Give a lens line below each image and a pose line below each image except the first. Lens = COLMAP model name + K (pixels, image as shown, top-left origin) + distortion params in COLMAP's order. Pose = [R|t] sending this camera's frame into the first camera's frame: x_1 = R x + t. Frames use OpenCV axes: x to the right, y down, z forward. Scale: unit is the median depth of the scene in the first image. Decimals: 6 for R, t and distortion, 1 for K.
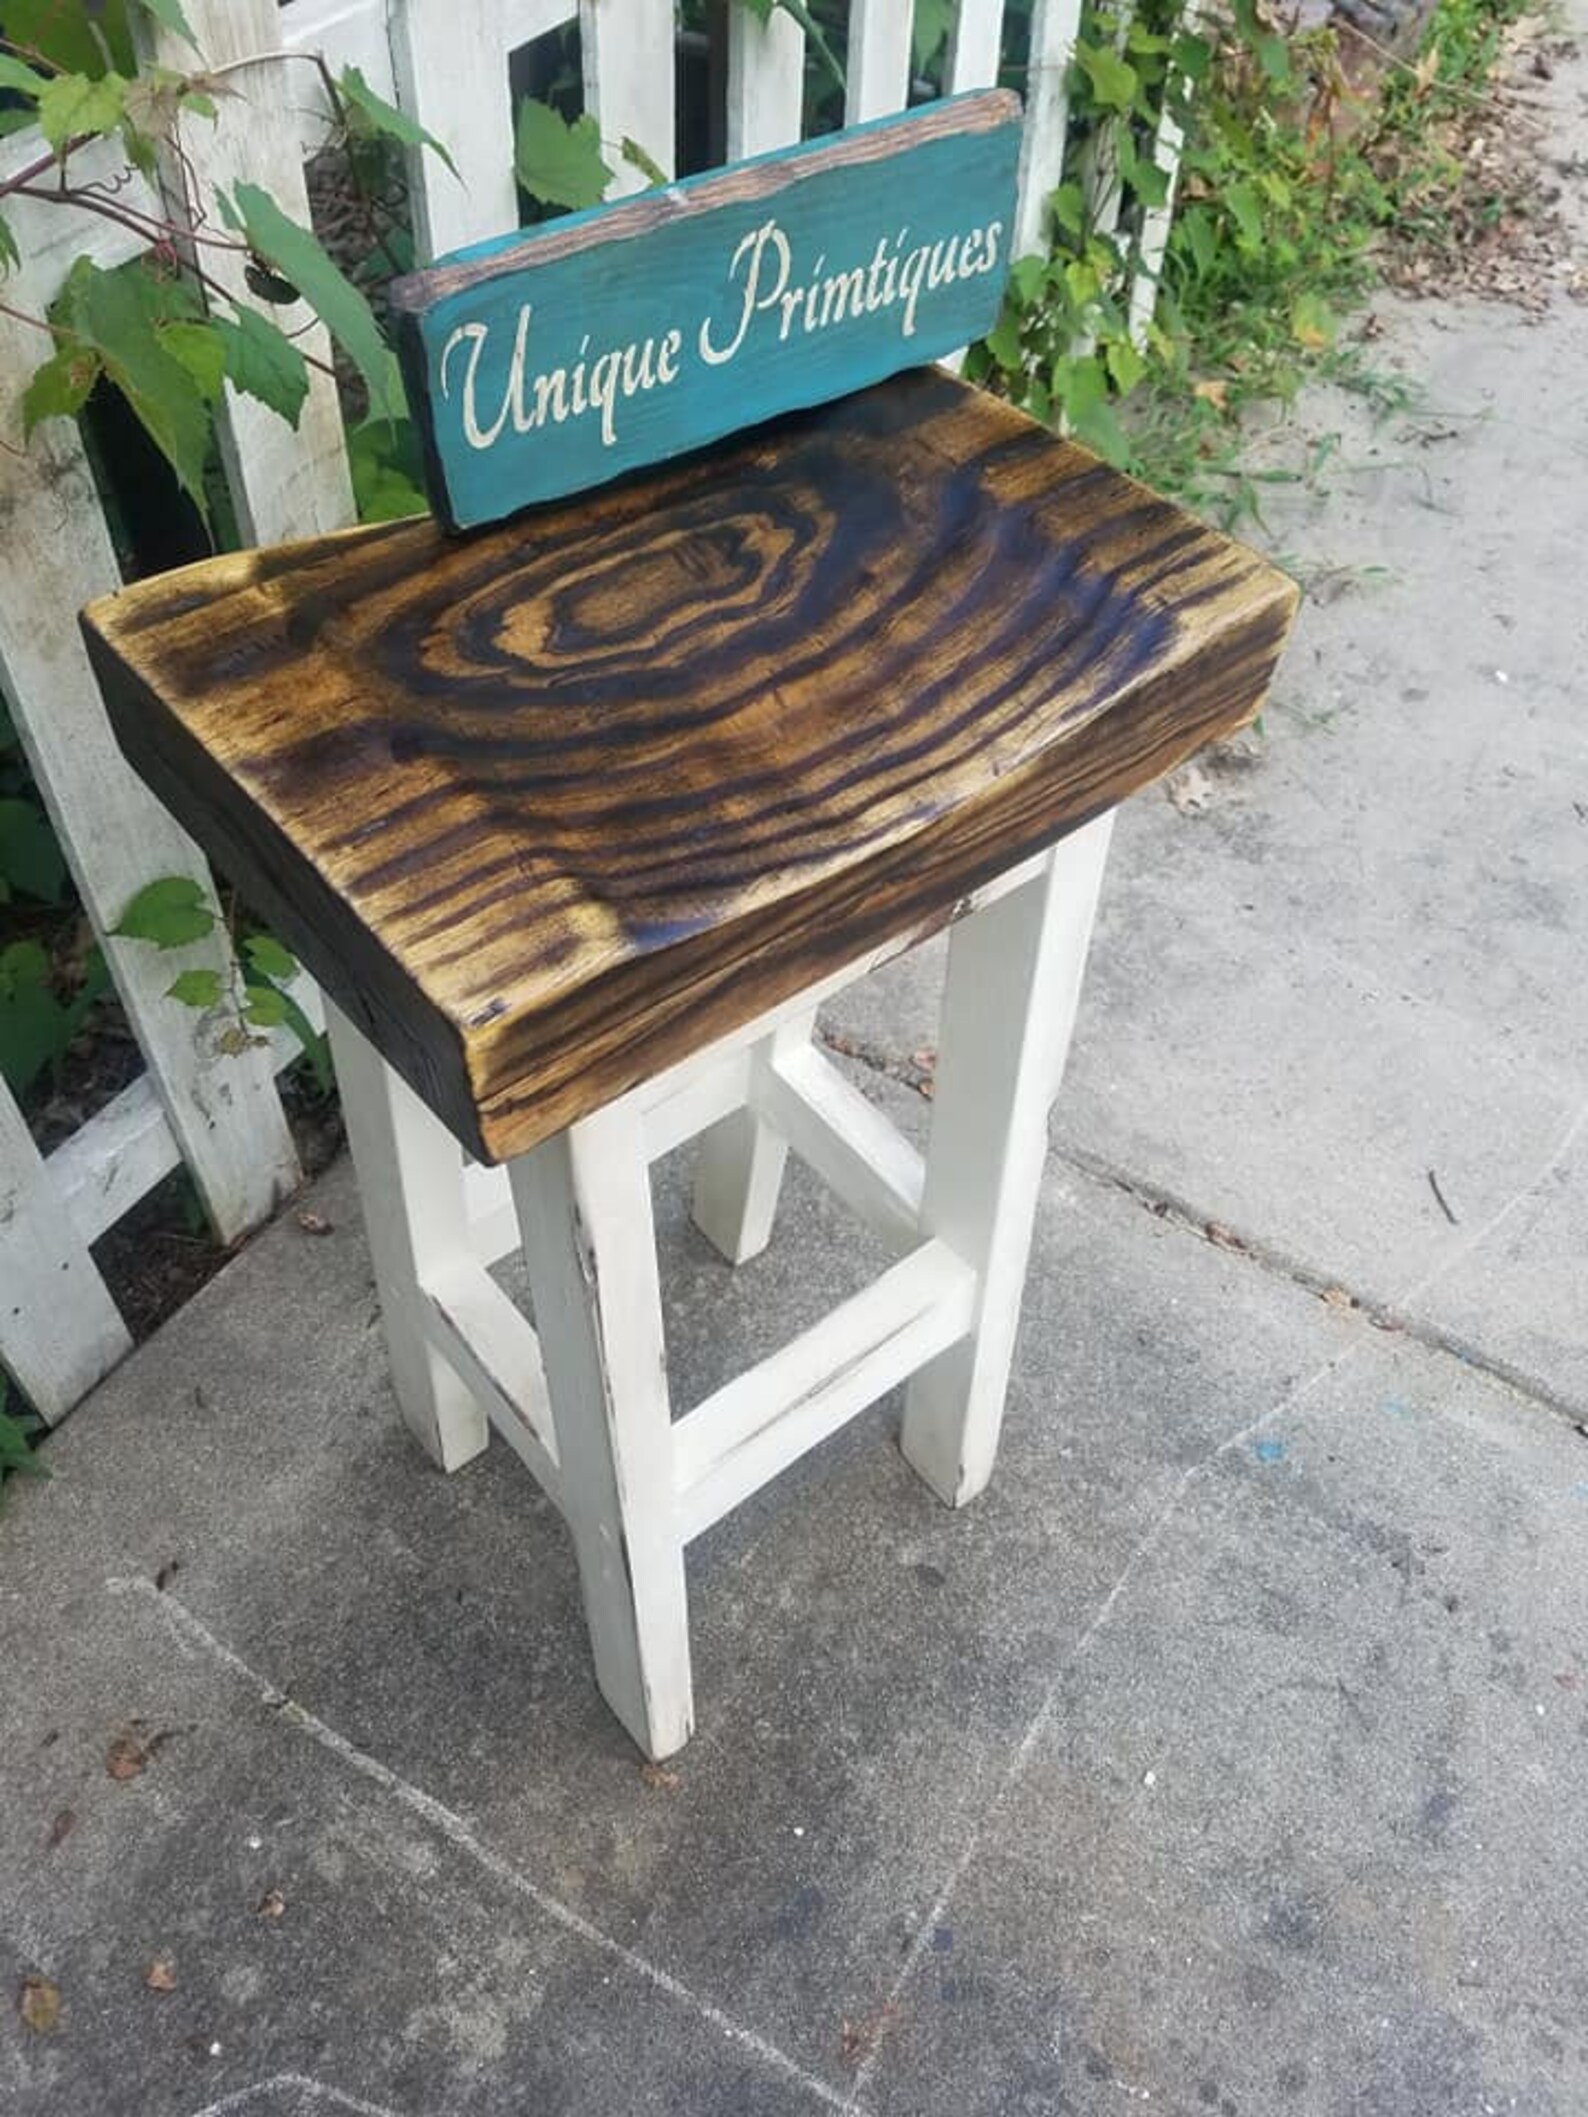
lens RADIAL K [[1701.4, 0, 776.8], [0, 1701.4, 1079.9], [0, 0, 1]] dist [0.044141, -0.092217]
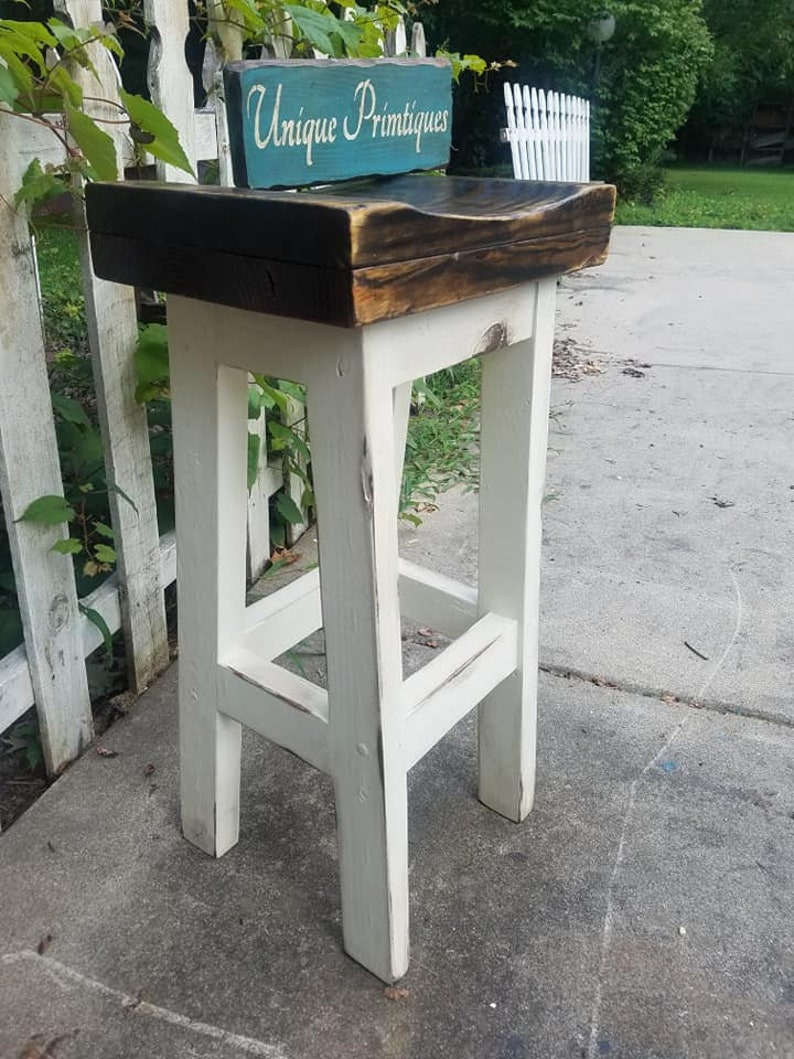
lens RADIAL K [[851.1, 0, 382.1], [0, 851.1, 506.4], [0, 0, 1]] dist [0.044141, -0.092217]
pose [[0.971567, -0.113082, 0.208015, -0.181448], [0.193036, 0.887047, -0.419386, 0.321824], [-0.137094, 0.447616, 0.883655, 0.123480]]
